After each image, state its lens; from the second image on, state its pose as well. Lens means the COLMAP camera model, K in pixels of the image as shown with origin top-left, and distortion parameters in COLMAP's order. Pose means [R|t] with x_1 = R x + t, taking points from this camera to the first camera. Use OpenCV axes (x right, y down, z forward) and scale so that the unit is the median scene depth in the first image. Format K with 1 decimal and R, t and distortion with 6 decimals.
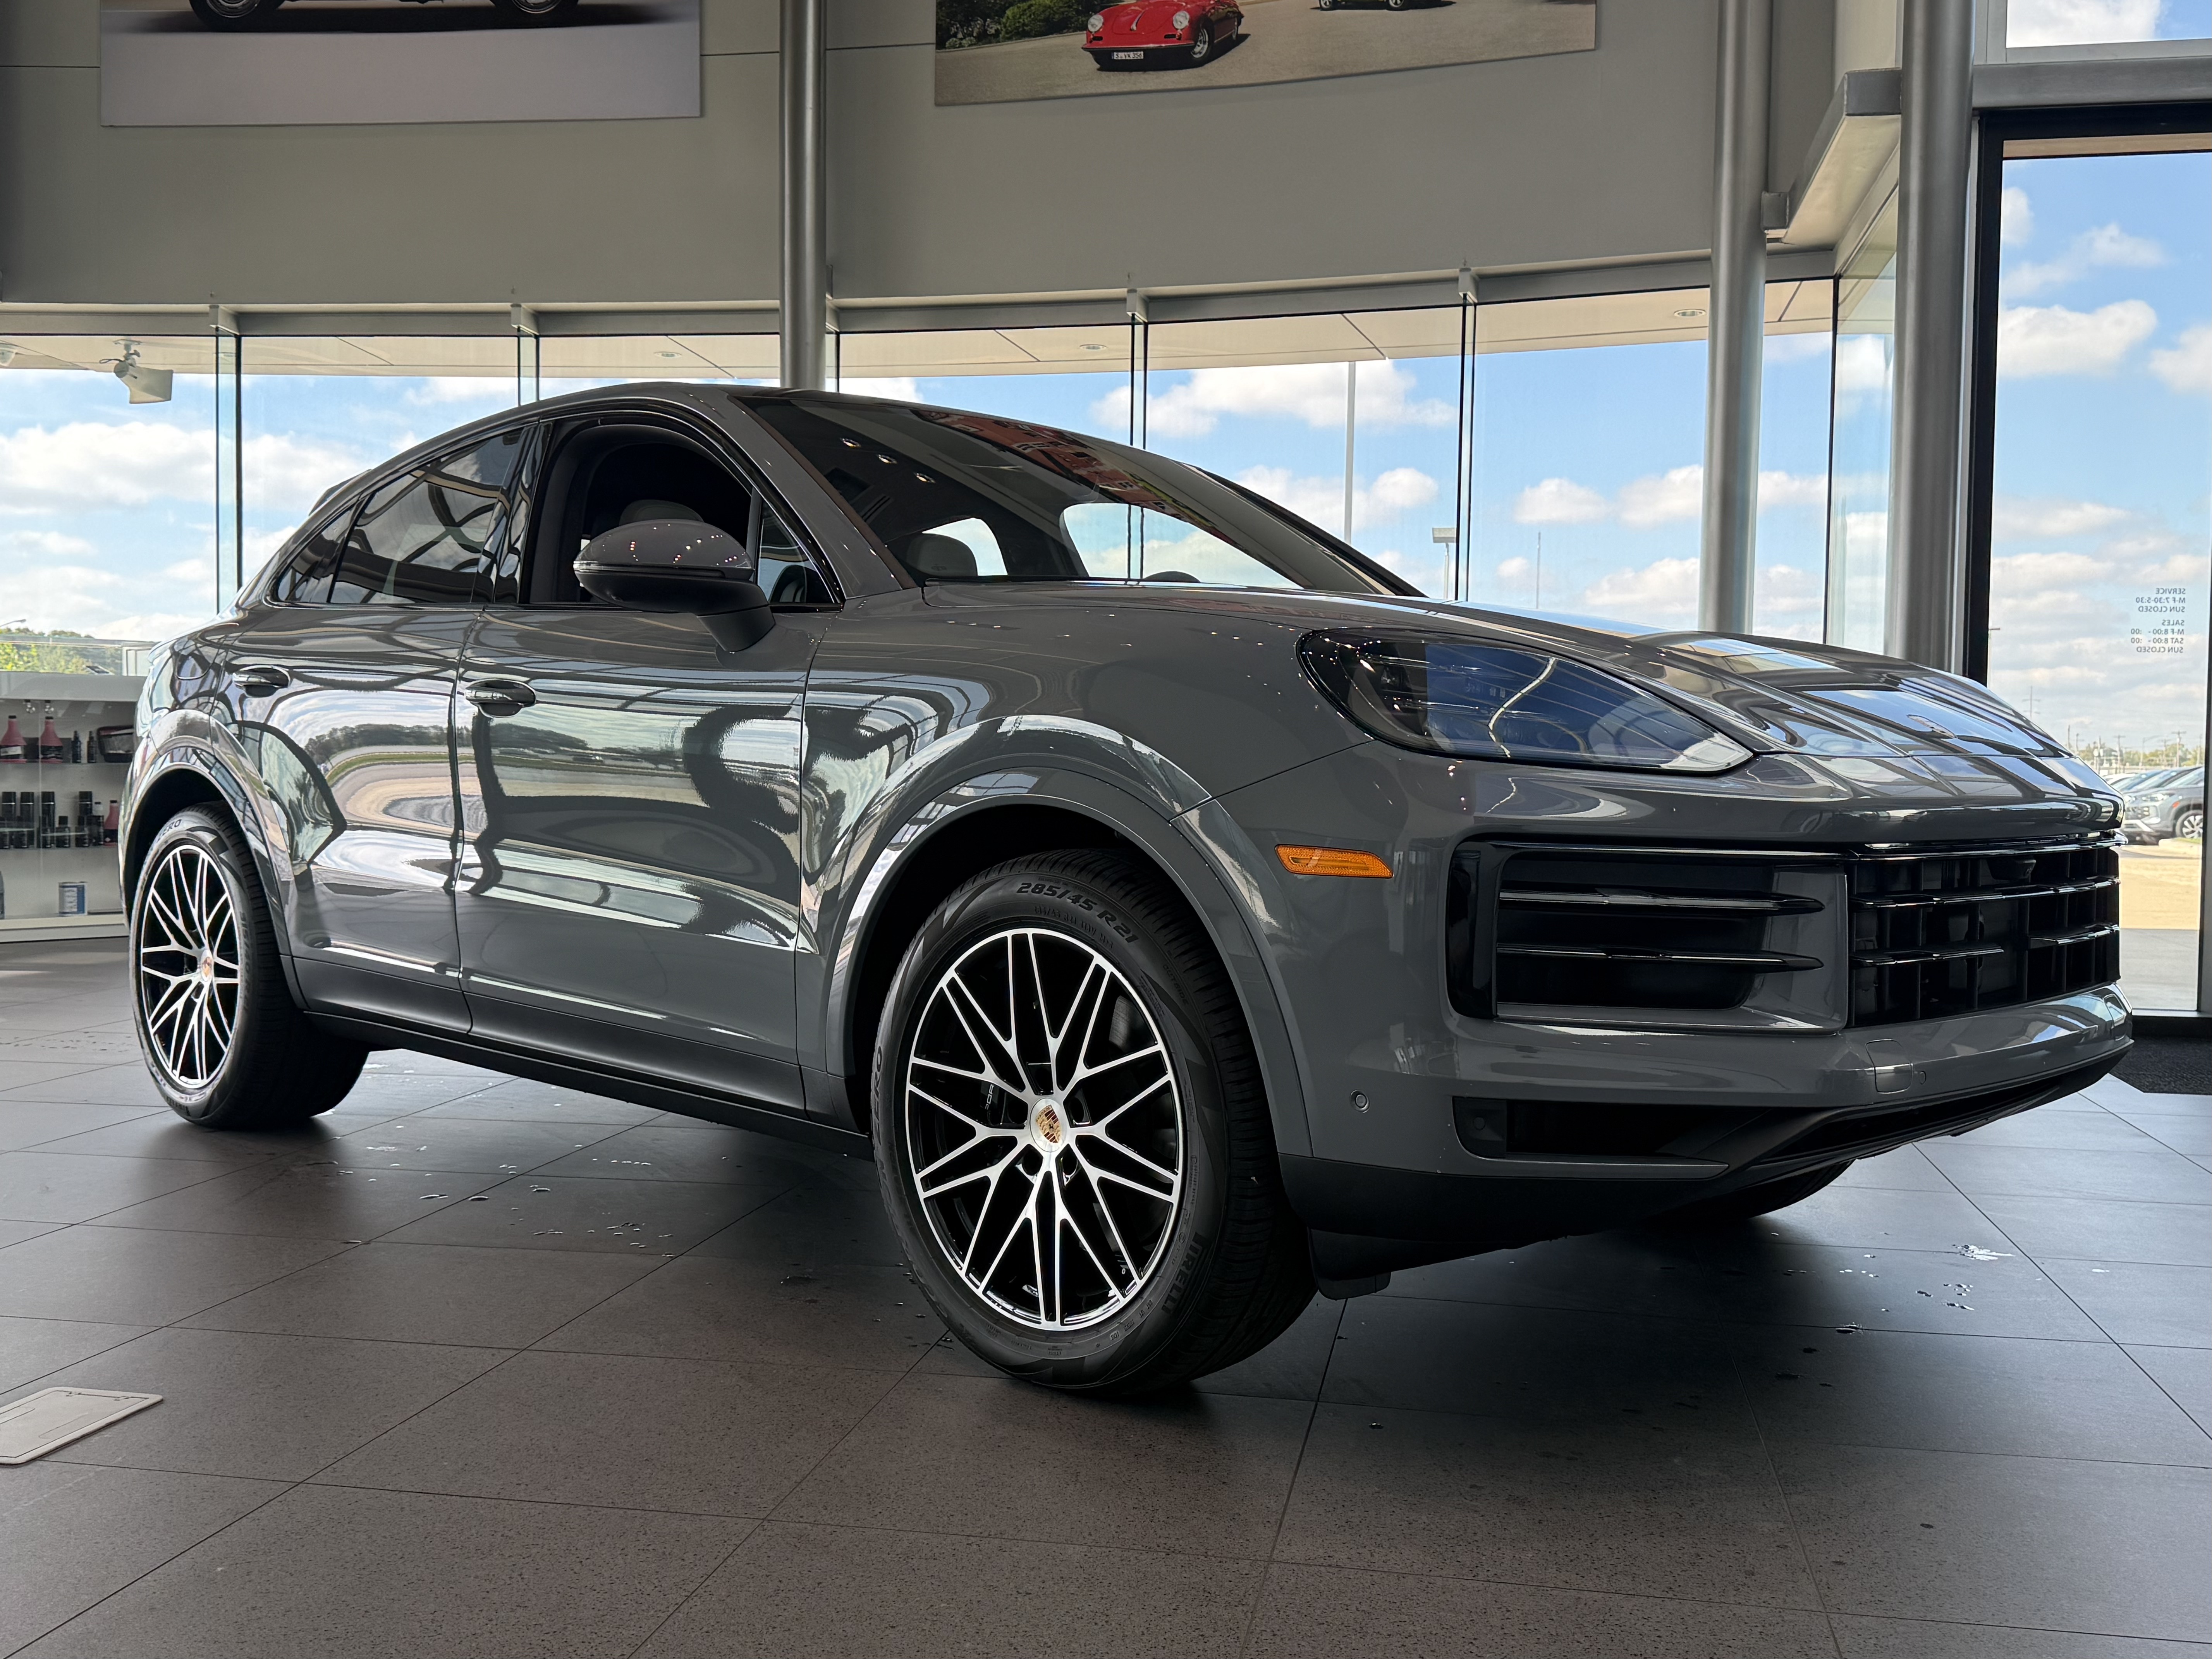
lens RADIAL K [[2141.4, 0, 1106.0], [0, 2141.4, 829.5], [0, 0, 1]] dist [0.001972, 0.002453]
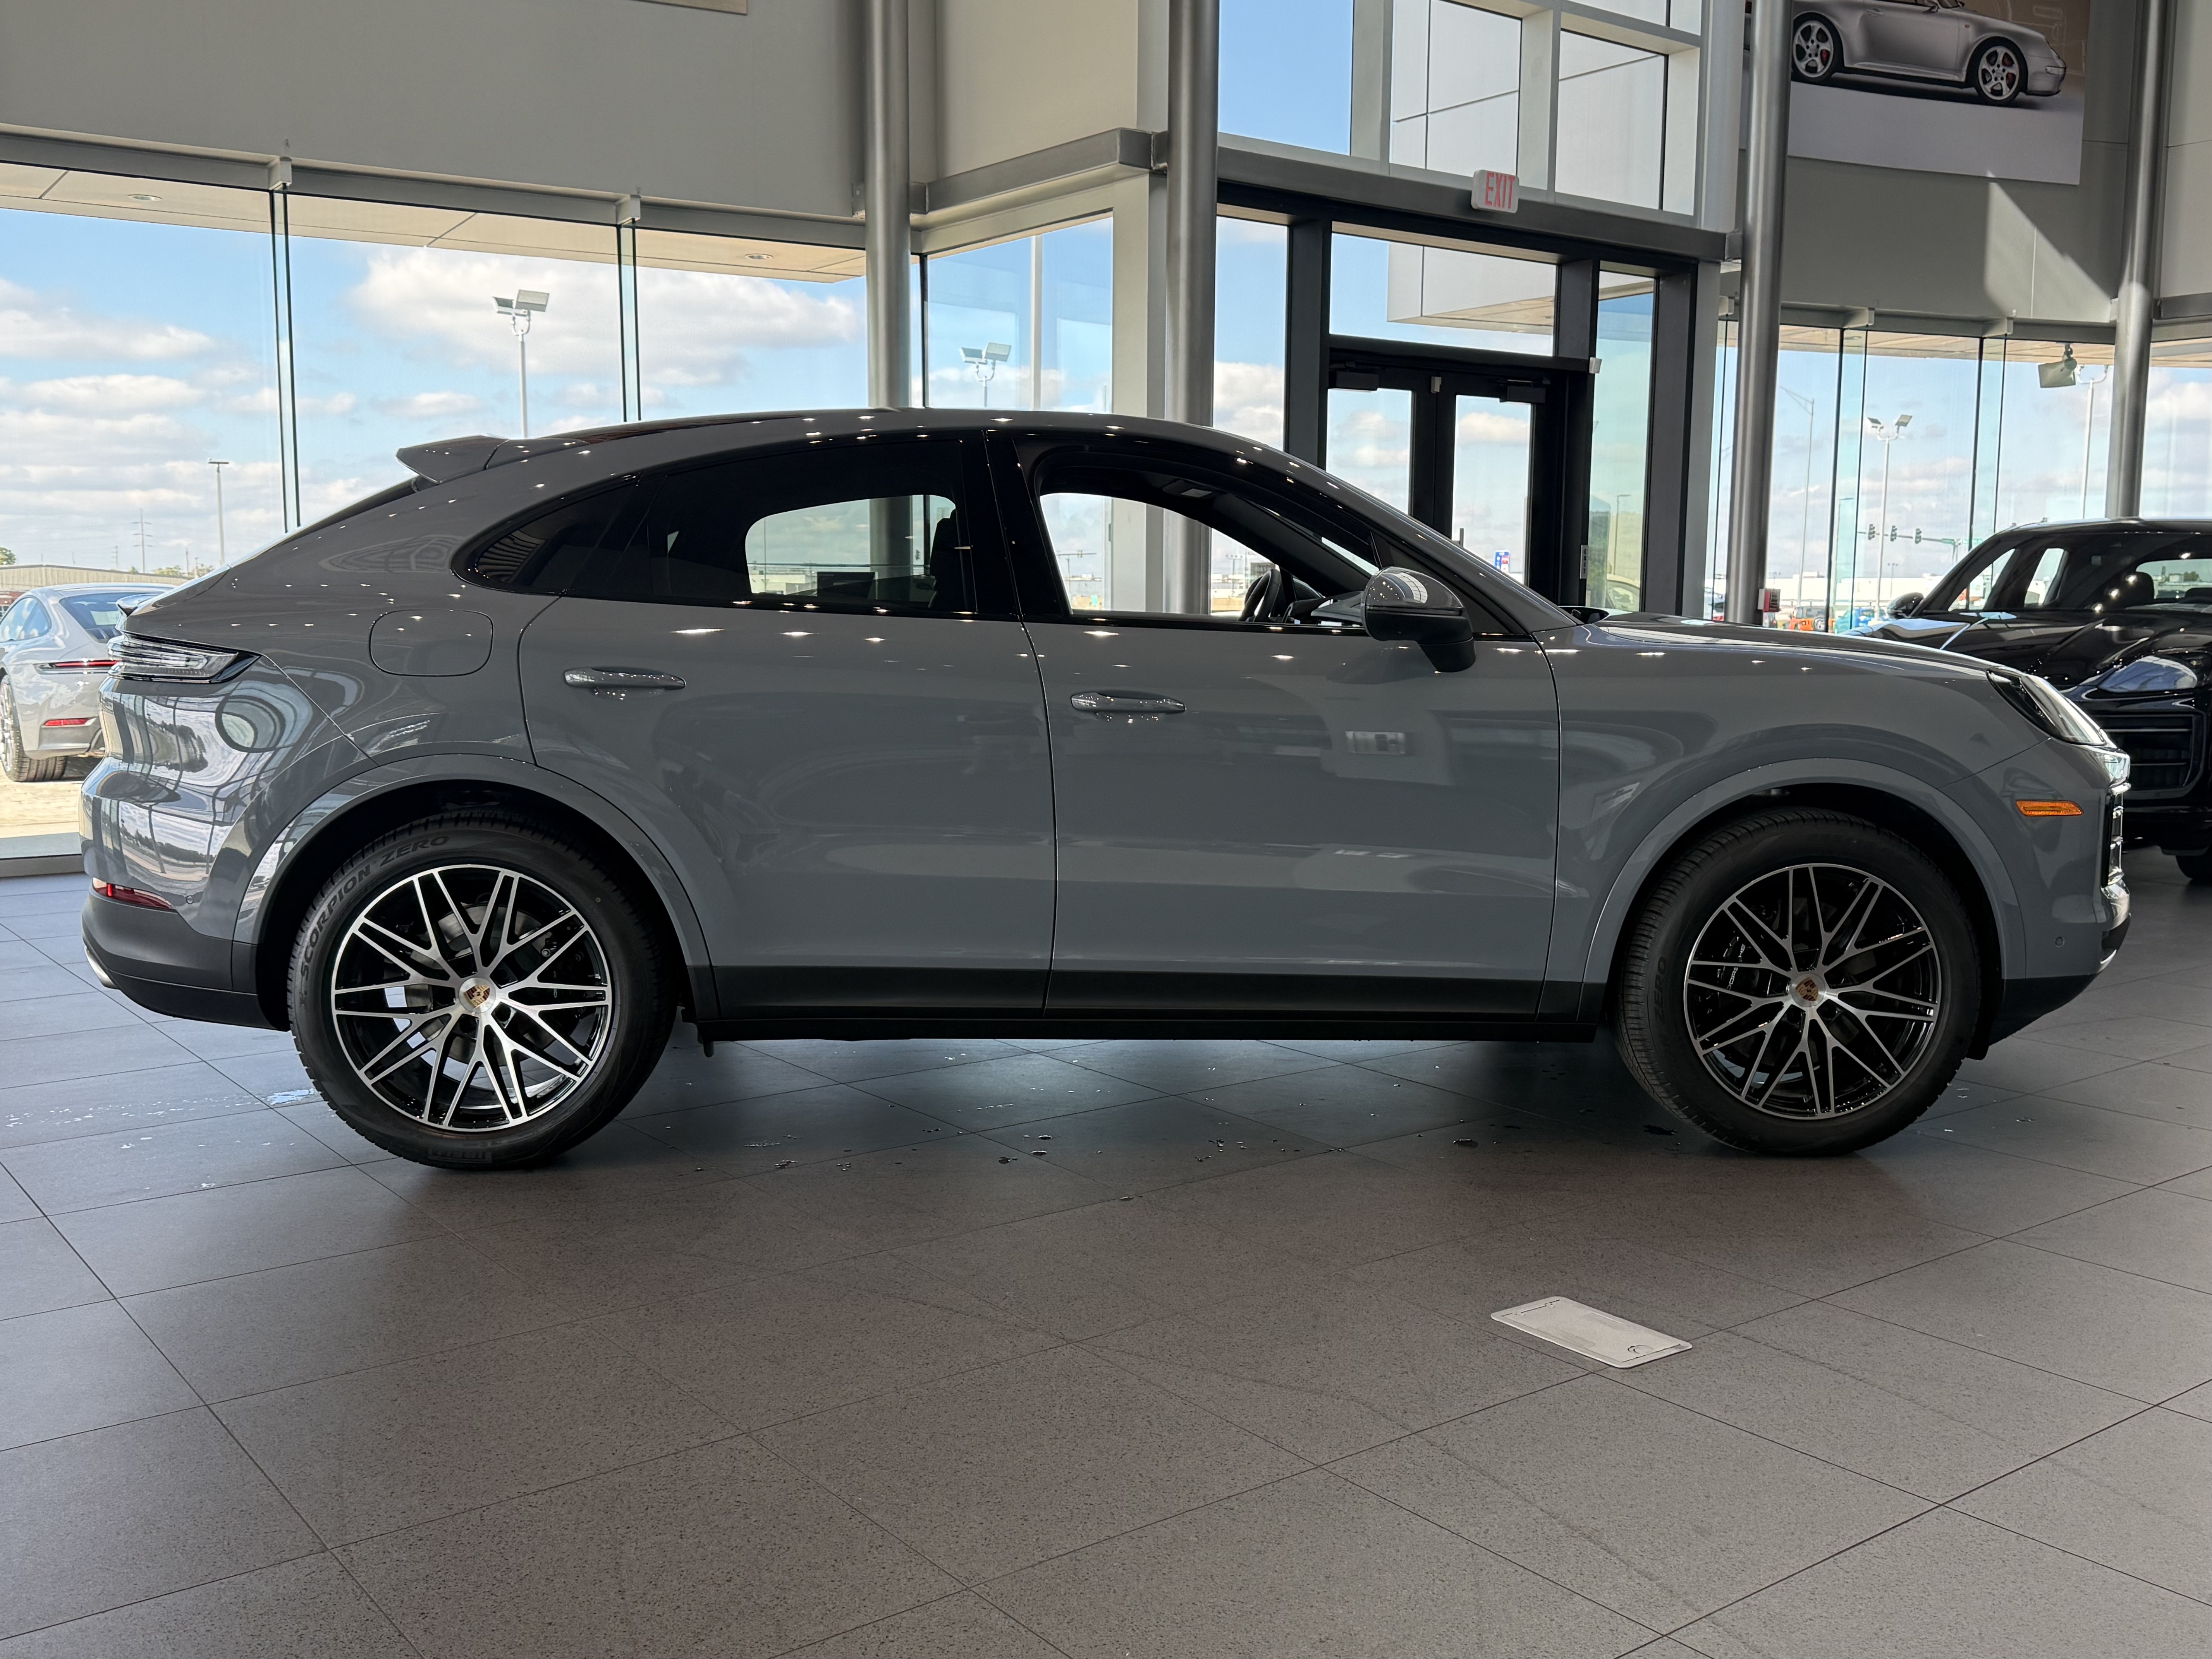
lens RADIAL K [[2085.0, 0, 1106.0], [0, 2085.0, 829.5], [0, 0, 1]] dist [-0.004518, -0.008762]
pose [[0.667609, -0.092424, 0.738753, -1.439652], [0.028685, 0.994721, 0.098525, -0.136227], [-0.743959, -0.044585, 0.666736, 0.378187]]
